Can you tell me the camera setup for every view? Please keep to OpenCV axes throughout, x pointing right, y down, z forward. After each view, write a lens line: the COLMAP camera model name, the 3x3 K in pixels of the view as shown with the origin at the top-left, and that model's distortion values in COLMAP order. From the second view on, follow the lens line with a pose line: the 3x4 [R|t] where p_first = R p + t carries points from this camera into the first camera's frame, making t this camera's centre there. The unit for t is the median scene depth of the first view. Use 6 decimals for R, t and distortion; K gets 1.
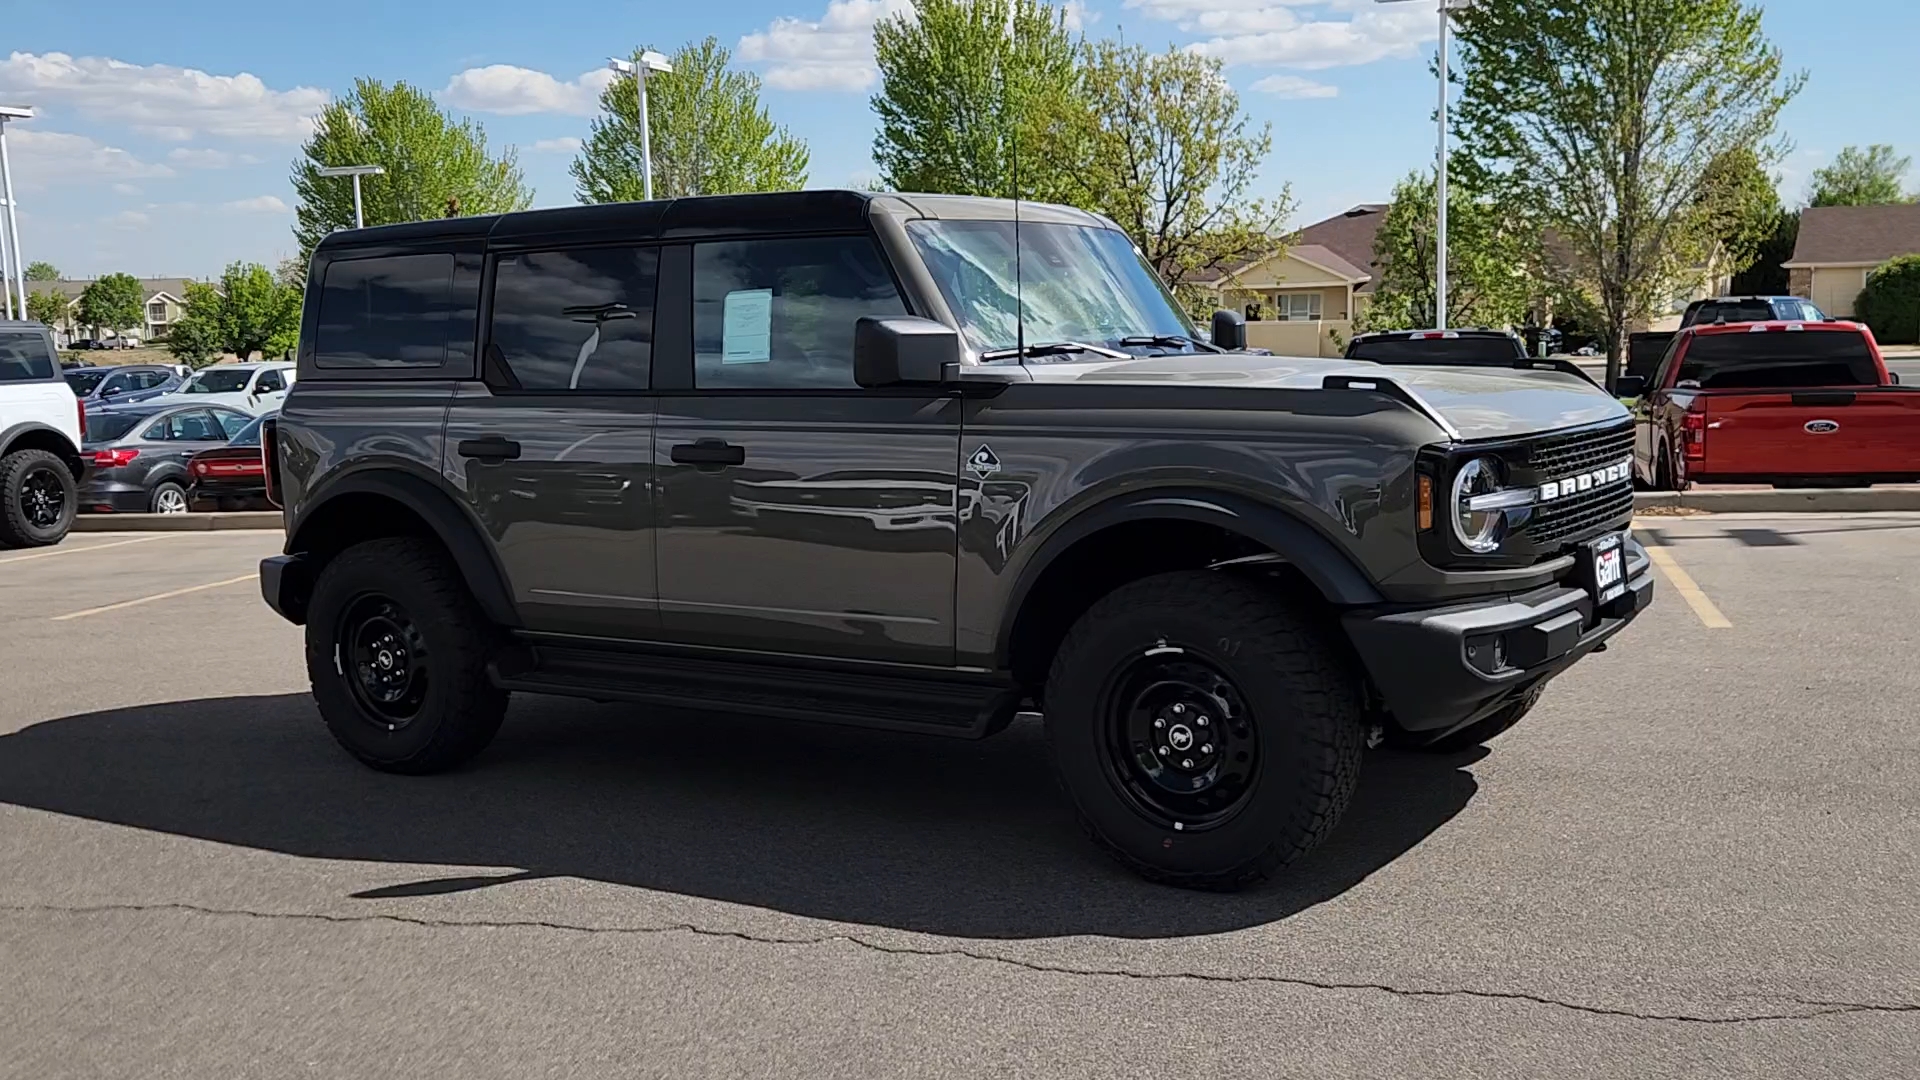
lens RADIAL K [[1892.9, 0, 945.8], [0, 1892.9, 545.1], [0, 0, 1]] dist [0.027225, 0.000000]
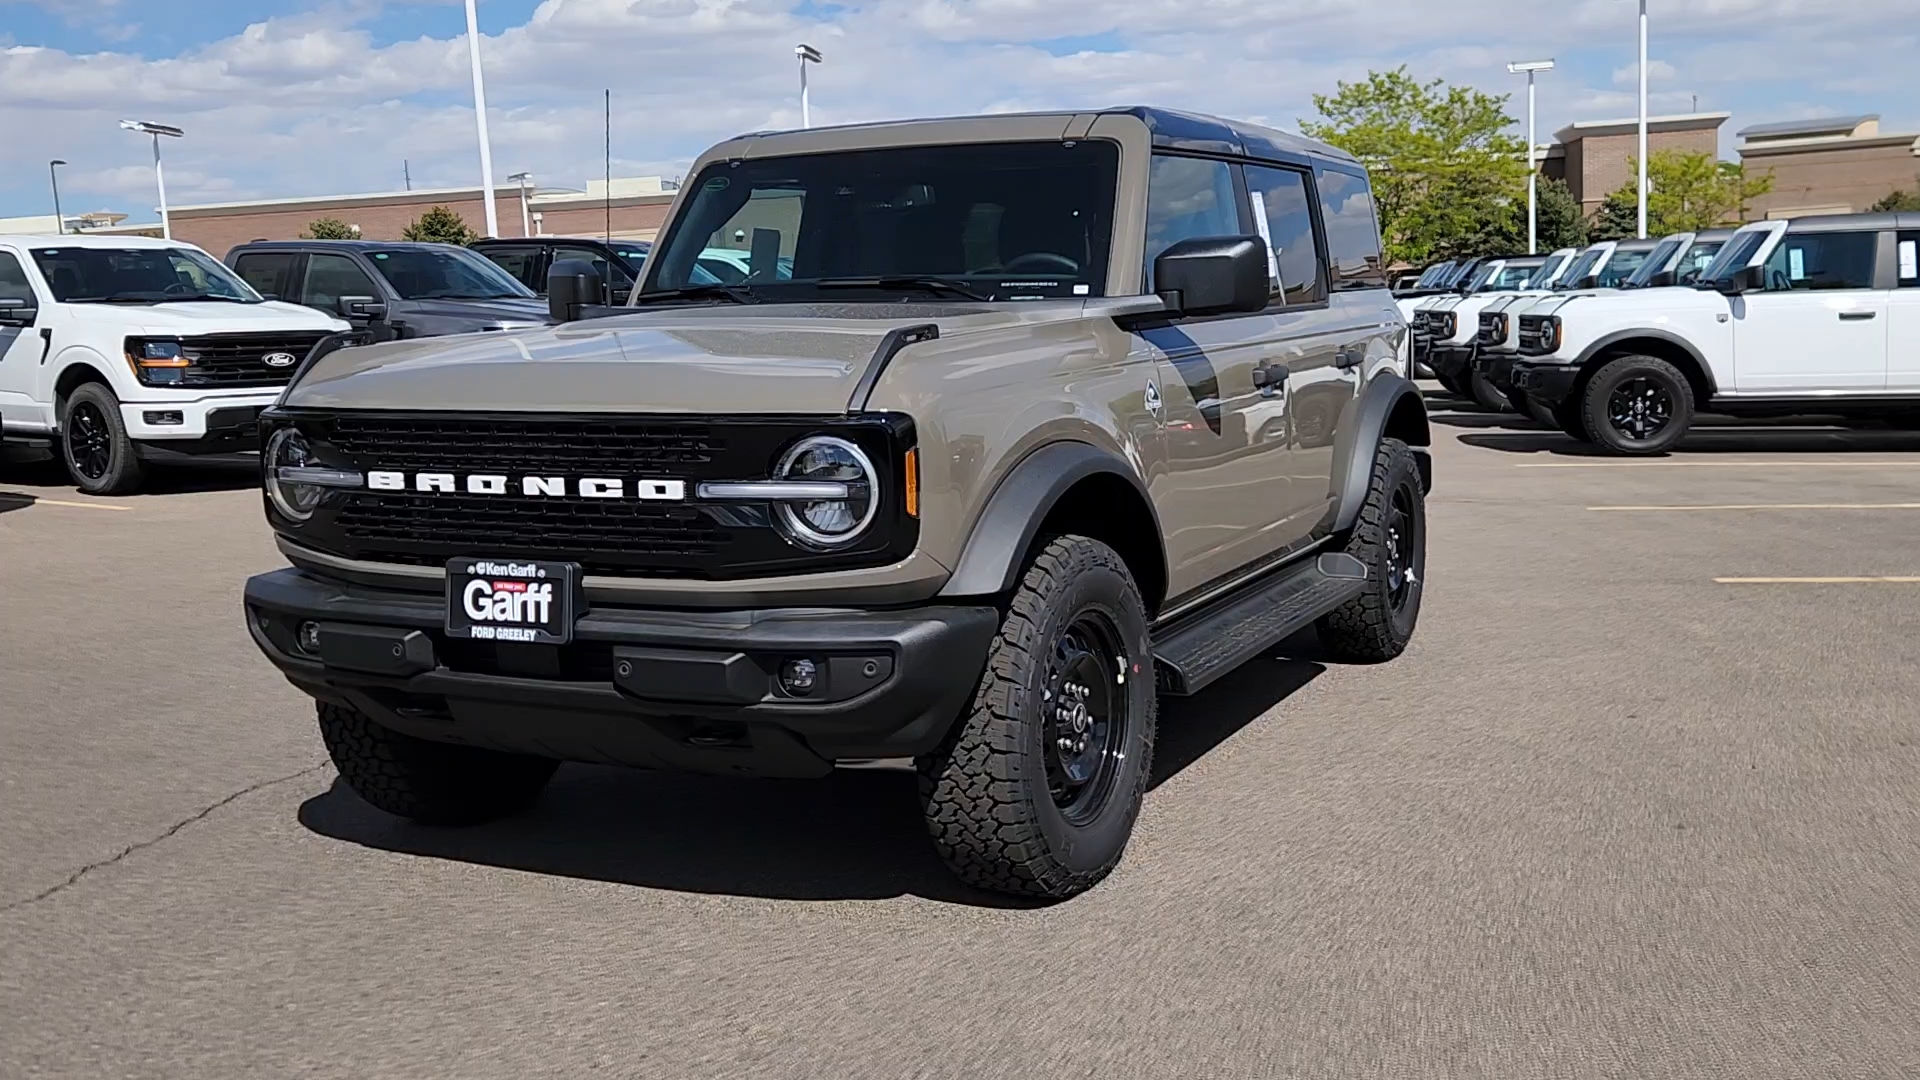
lens RADIAL K [[1892.9, 0, 939.0], [0, 1892.9, 542.9], [0, 0, 1]] dist [0.027225, 0.000000]
pose [[0.122246, 0.158553, -0.979753, 0.879672], [-0.090615, 0.984817, 0.148066, -0.110747], [0.988355, 0.070680, 0.134757, 0.838615]]
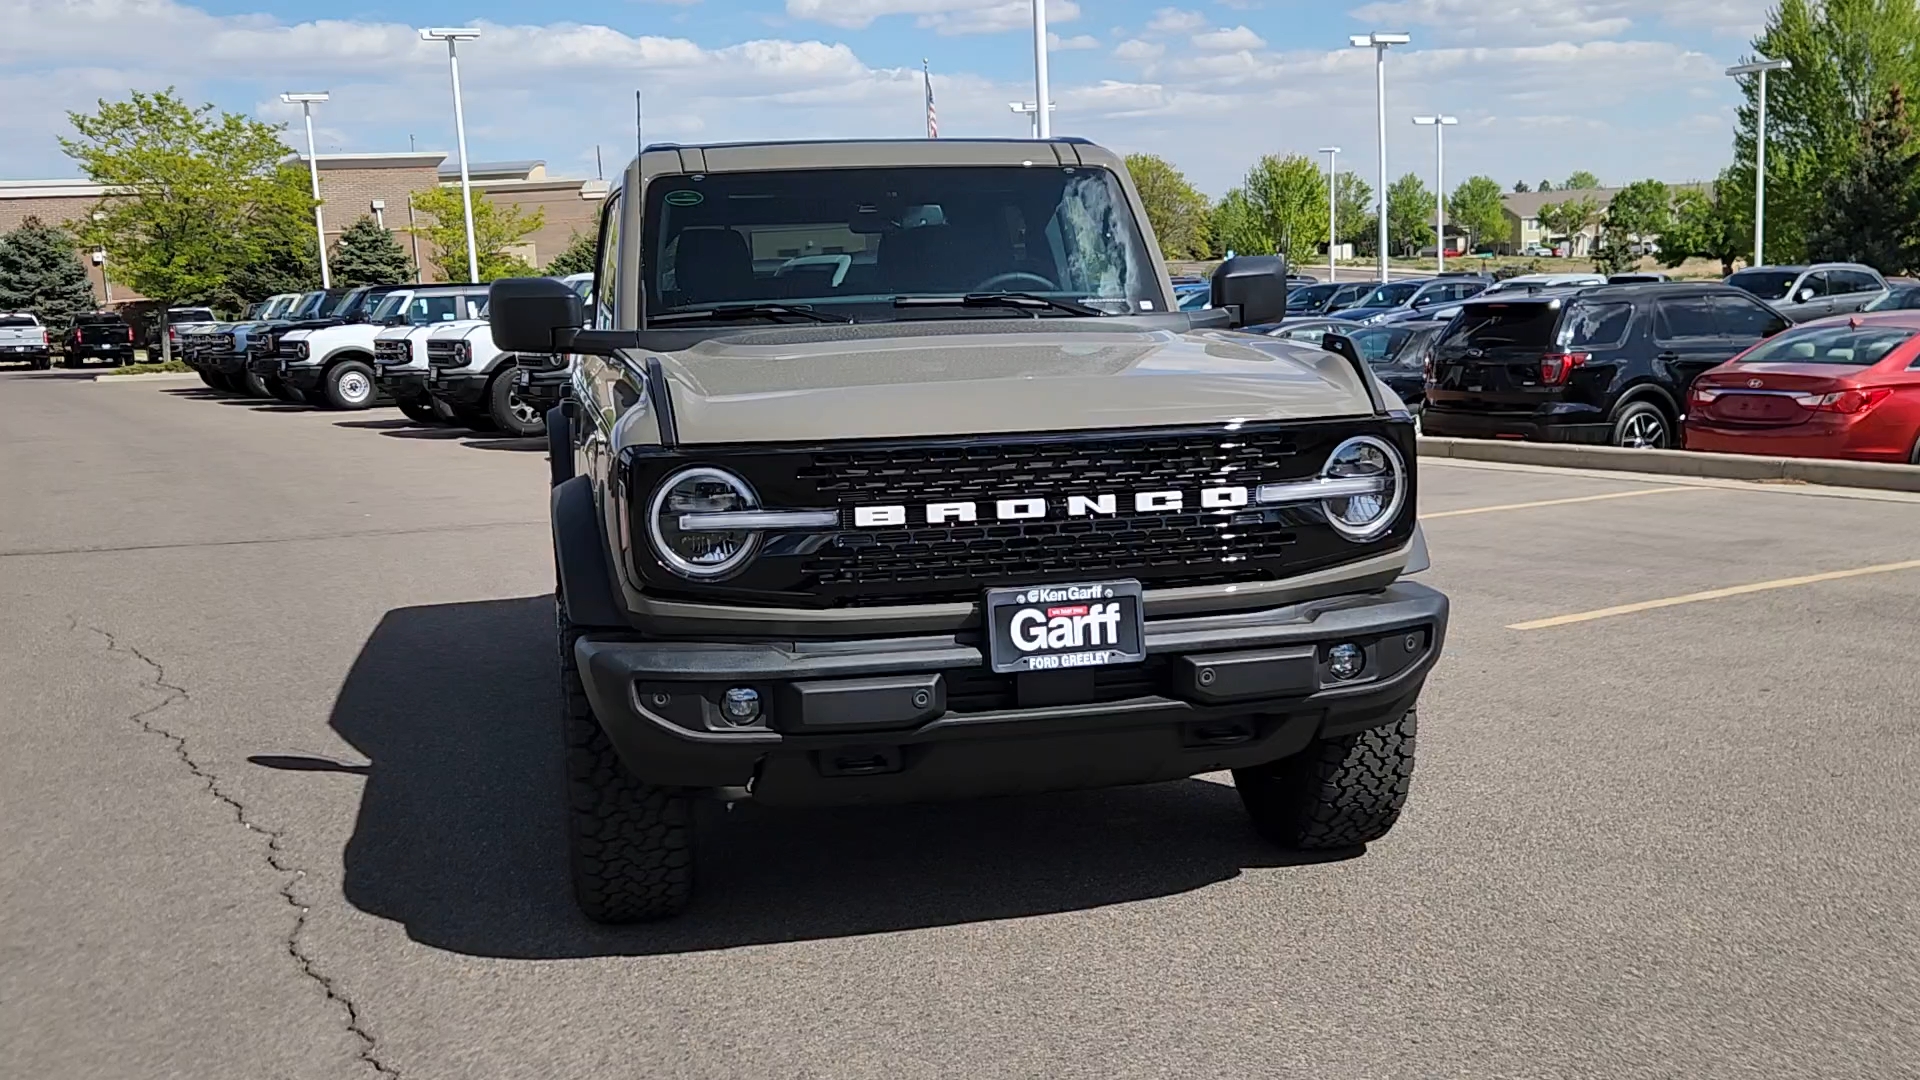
lens RADIAL K [[1892.9, 0, 947.7], [0, 1892.9, 543.2], [0, 0, 1]] dist [0.027225, 0.000000]
pose [[0.715288, 0.102260, -0.691307, 0.647253], [-0.068437, 0.994731, 0.076332, -0.057980], [0.695470, -0.007288, 0.718518, 0.342748]]
